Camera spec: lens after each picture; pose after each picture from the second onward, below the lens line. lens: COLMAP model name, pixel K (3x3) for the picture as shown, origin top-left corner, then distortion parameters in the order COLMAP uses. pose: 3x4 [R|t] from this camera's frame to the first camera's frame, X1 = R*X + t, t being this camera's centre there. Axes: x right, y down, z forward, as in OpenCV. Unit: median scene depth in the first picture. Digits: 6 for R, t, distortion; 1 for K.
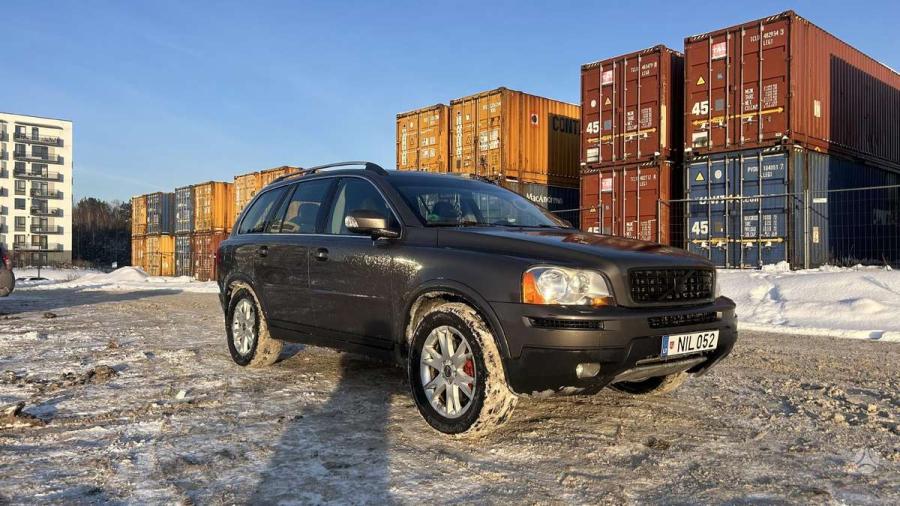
lens RADIAL K [[679.4, 0, 450.0], [0, 679.4, 253.0], [0, 0, 1]] dist [0.049777, -0.049867]
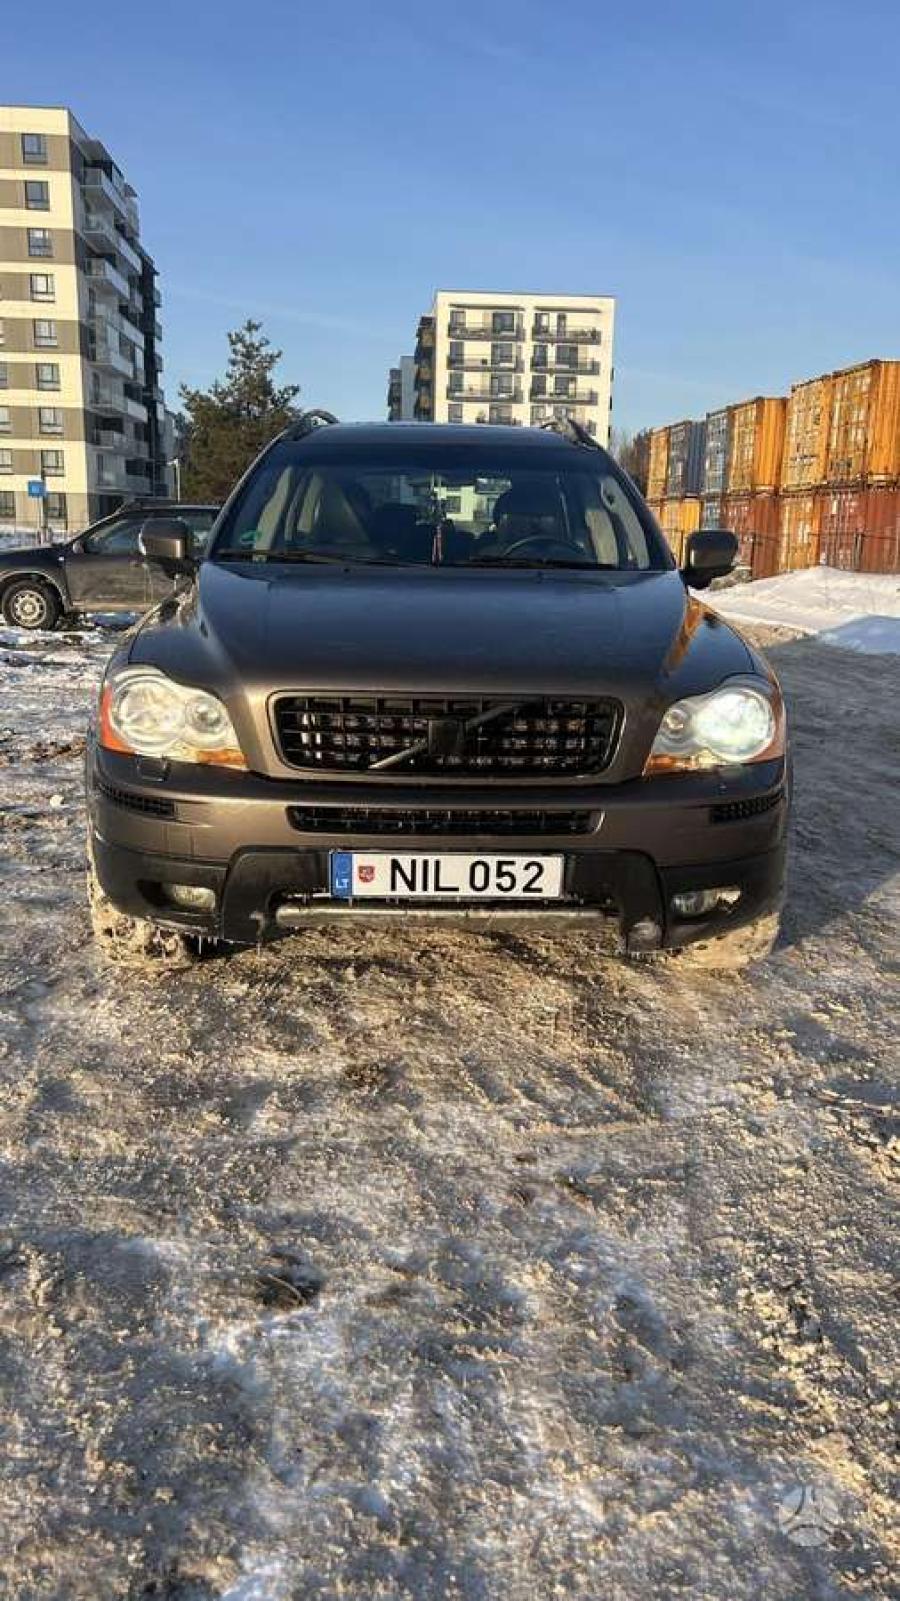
lens RADIAL K [[1208.6, 0, 453.2], [0, 1208.6, 807.8], [0, 0, 1]] dist [0.049777, -0.049867]
pose [[0.789135, 0.152298, -0.595038, 0.124052], [-0.012566, 0.972572, 0.232261, -0.012844], [0.614091, -0.175808, 0.769405, 0.068389]]
